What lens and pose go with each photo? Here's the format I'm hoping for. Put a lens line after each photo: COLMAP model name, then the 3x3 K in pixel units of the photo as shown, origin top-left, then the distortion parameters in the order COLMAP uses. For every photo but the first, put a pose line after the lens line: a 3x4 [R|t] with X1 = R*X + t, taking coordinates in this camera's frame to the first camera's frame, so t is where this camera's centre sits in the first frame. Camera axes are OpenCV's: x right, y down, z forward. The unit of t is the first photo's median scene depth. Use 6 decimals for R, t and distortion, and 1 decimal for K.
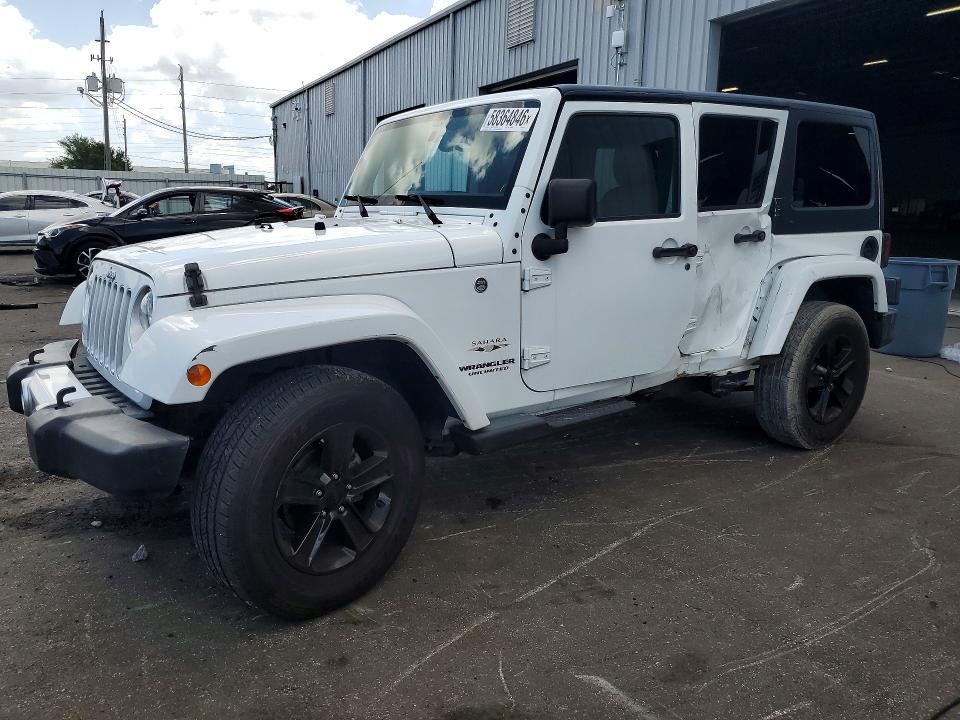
lens RADIAL K [[819.9, 0, 480.0], [0, 819.9, 360.0], [0, 0, 1]] dist [0.056238, -0.014596]
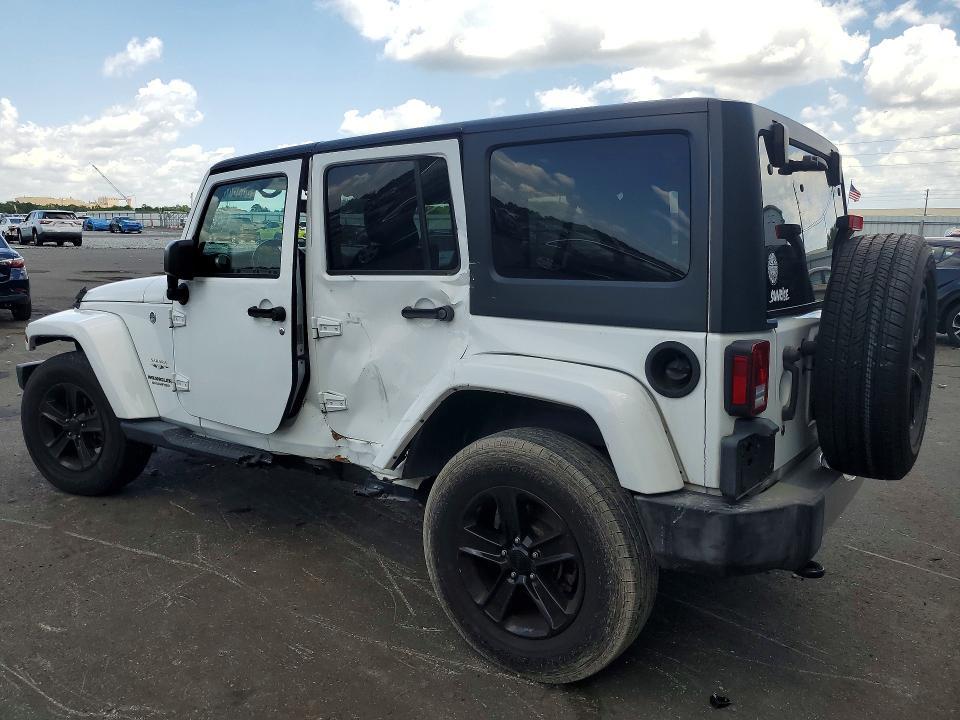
lens RADIAL K [[819.9, 0, 480.0], [0, 819.9, 360.0], [0, 0, 1]] dist [0.056238, -0.014596]
pose [[0.217372, 0.128563, -0.967585, 1.161267], [-0.196646, 0.976731, 0.085601, -0.197483], [0.956075, 0.171665, 0.237596, 0.961873]]
